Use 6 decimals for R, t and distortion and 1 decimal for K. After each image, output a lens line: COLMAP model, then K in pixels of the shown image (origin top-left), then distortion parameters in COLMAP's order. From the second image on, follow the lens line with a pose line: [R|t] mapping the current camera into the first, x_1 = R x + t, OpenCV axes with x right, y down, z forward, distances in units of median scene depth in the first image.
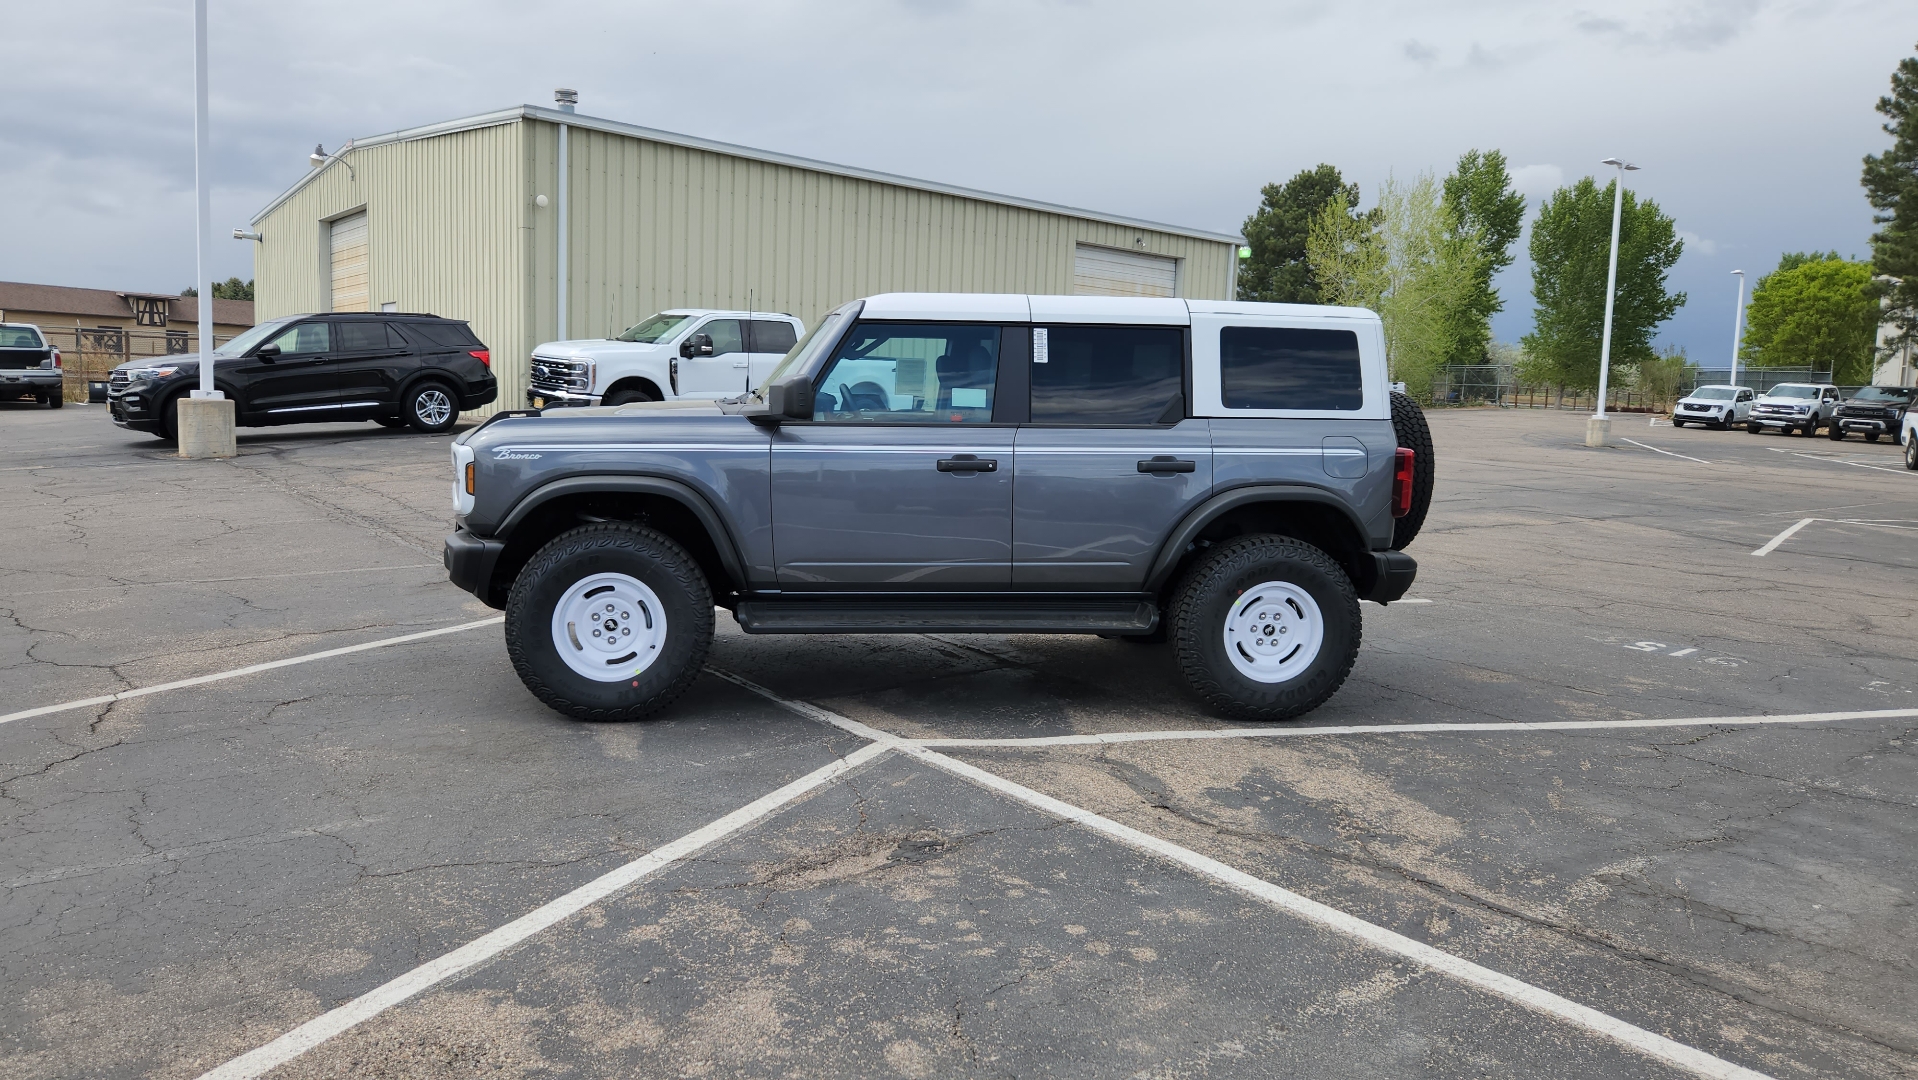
lens RADIAL K [[1284.3, 0, 924.3], [0, 1284.3, 546.1], [0, 0, 1]] dist [0.074555, -0.061743]
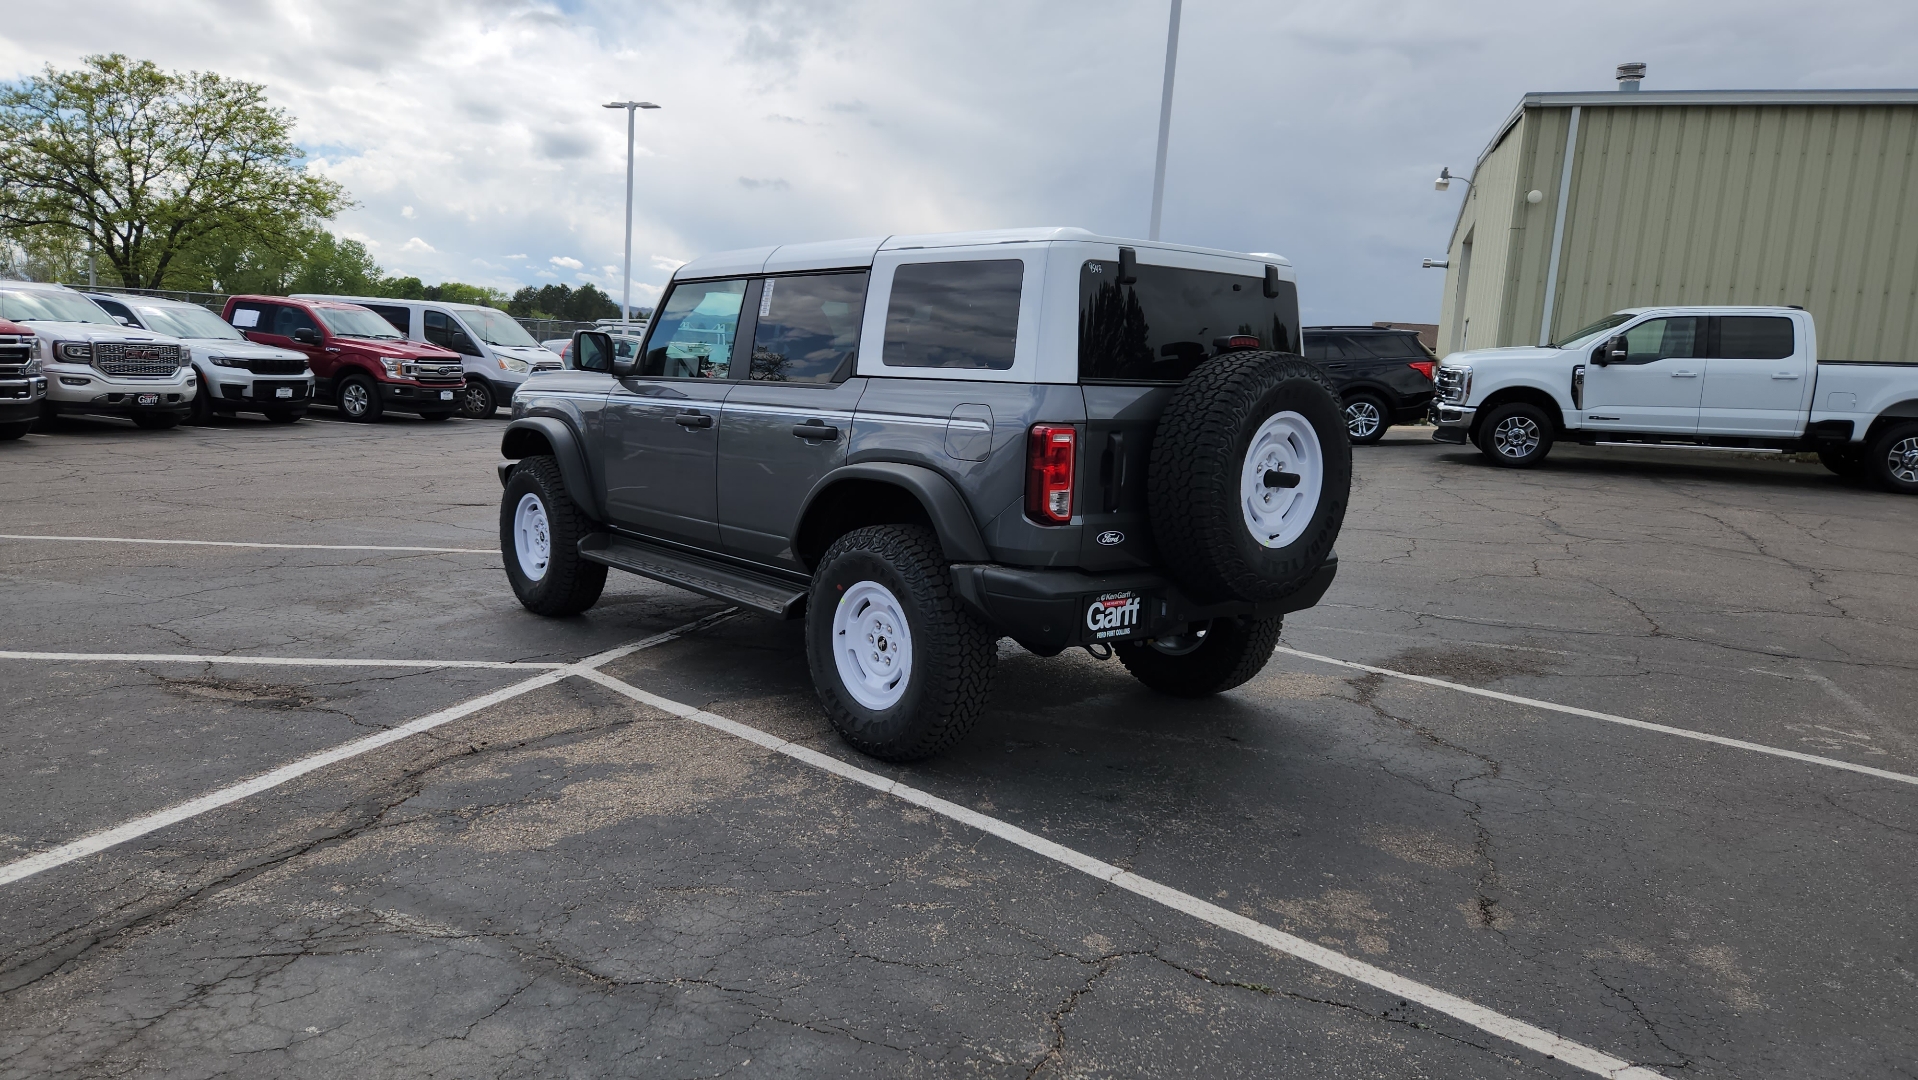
lens RADIAL K [[1285.3, 0, 917.9], [0, 1285.3, 549.0], [0, 0, 1]] dist [0.071276, -0.057061]
pose [[0.528530, 0.113252, -0.841326, 0.958932], [-0.133816, 0.989785, 0.049172, -0.035458], [0.838301, 0.086595, 0.538286, 0.599484]]
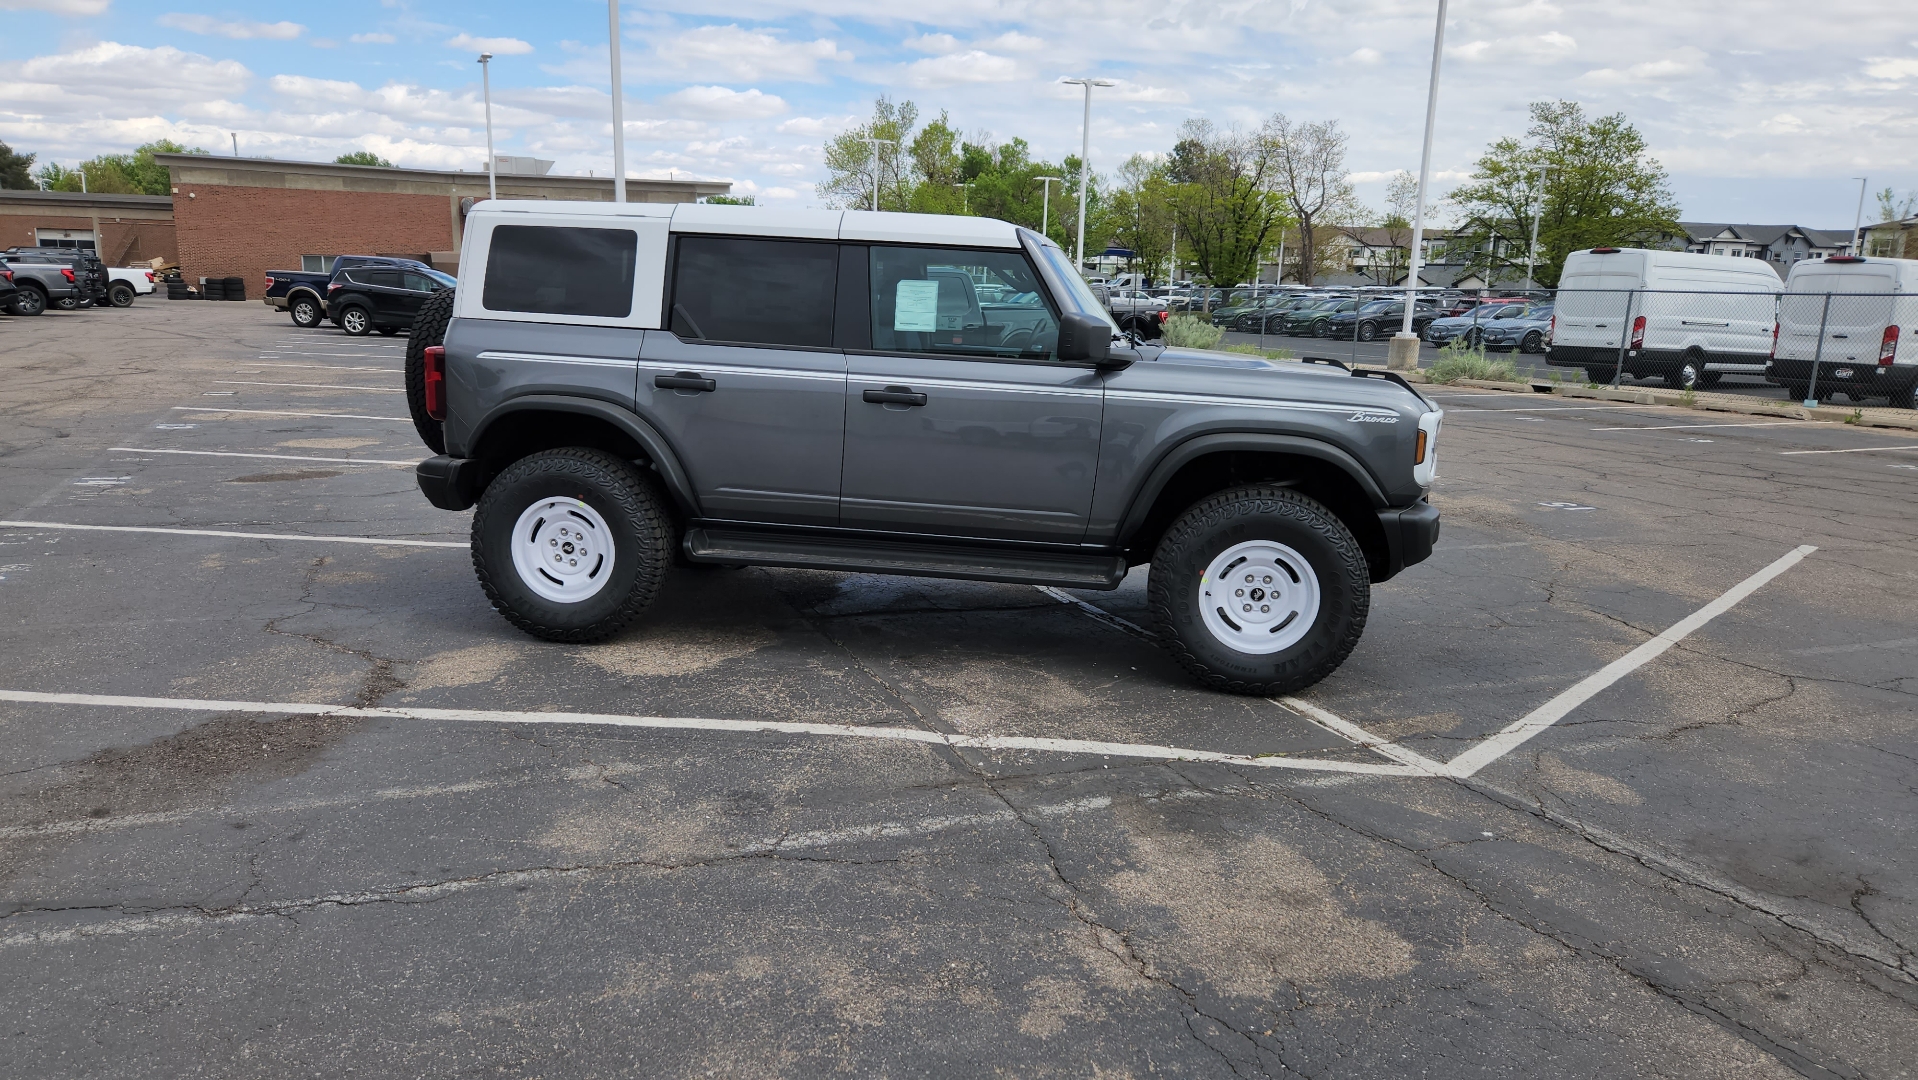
lens RADIAL K [[1274.3, 0, 928.7], [0, 1274.3, 546.0], [0, 0, 1]] dist [0.068894, -0.053548]
pose [[-0.956165, -0.117441, 0.268246, -0.291064], [-0.027442, 0.947958, 0.317210, -0.292463], [-0.291540, 0.295944, -0.909627, 2.129230]]
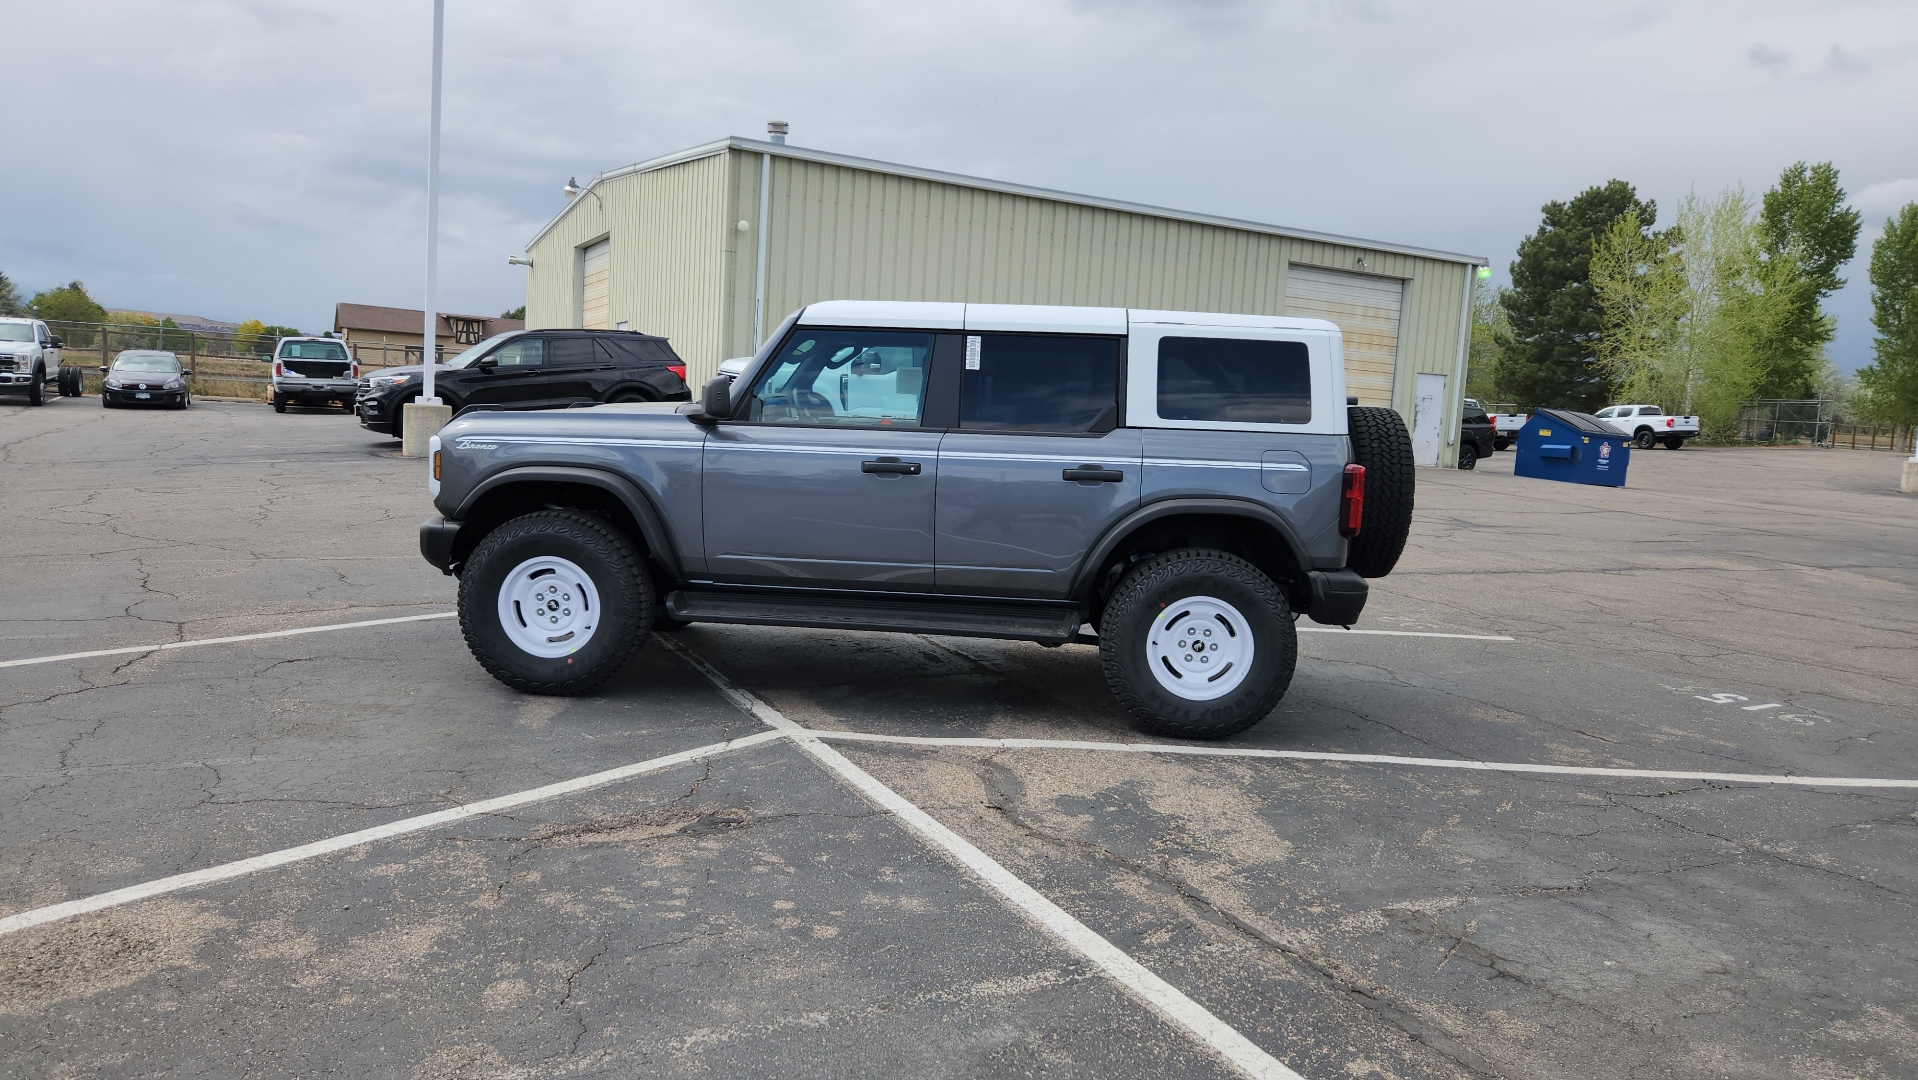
lens RADIAL K [[1282.1, 0, 932.2], [0, 1282.1, 542.3], [0, 0, 1]] dist [0.071539, -0.058246]
pose [[0.979834, 0.040559, -0.195656, 0.262597], [-0.044625, 0.998869, -0.016419, 0.011589], [0.194769, 0.024819, 0.980535, 0.003168]]
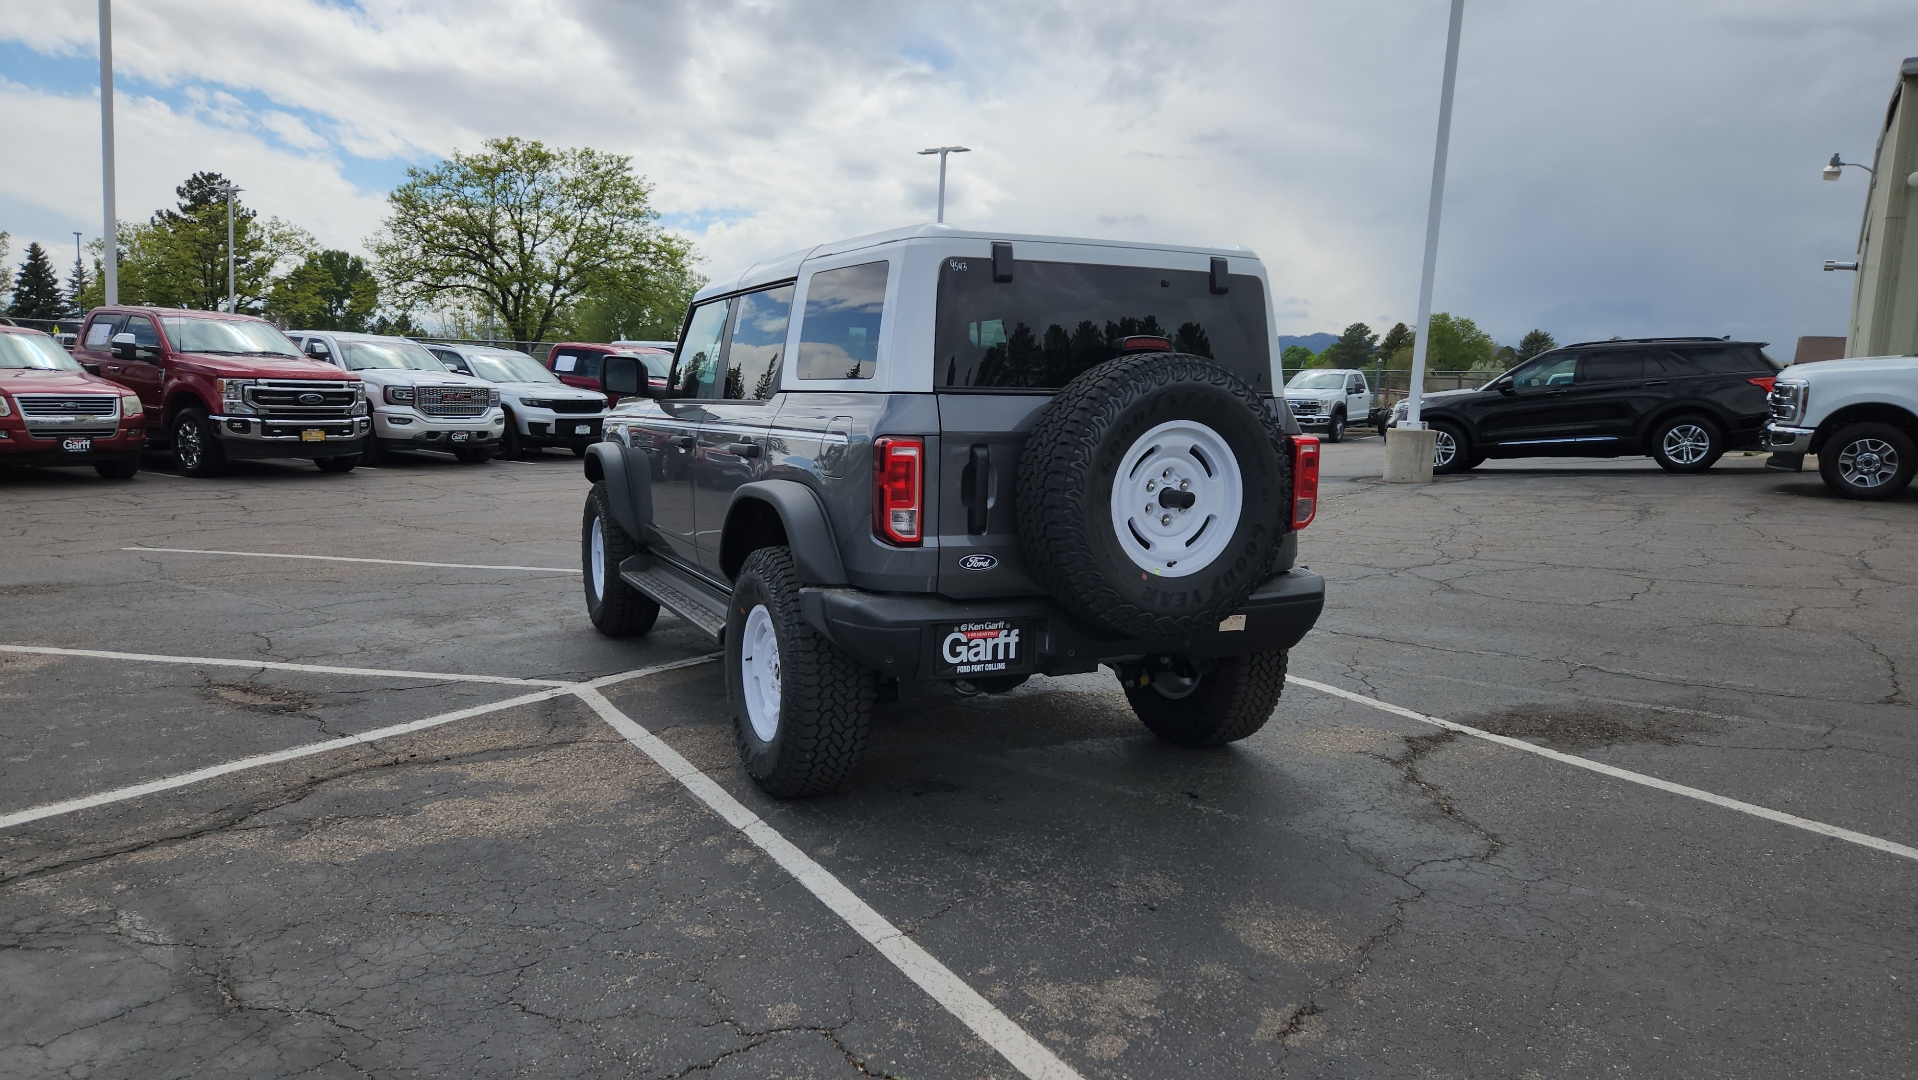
lens RADIAL K [[1289.2, 0, 938.0], [0, 1289.2, 537.4], [0, 0, 1]] dist [0.069503, -0.056750]
pose [[0.295491, 0.087342, -0.951344, 1.025189], [-0.136010, 0.989515, 0.048601, -0.062892], [0.945614, 0.115031, 0.304272, 0.869081]]
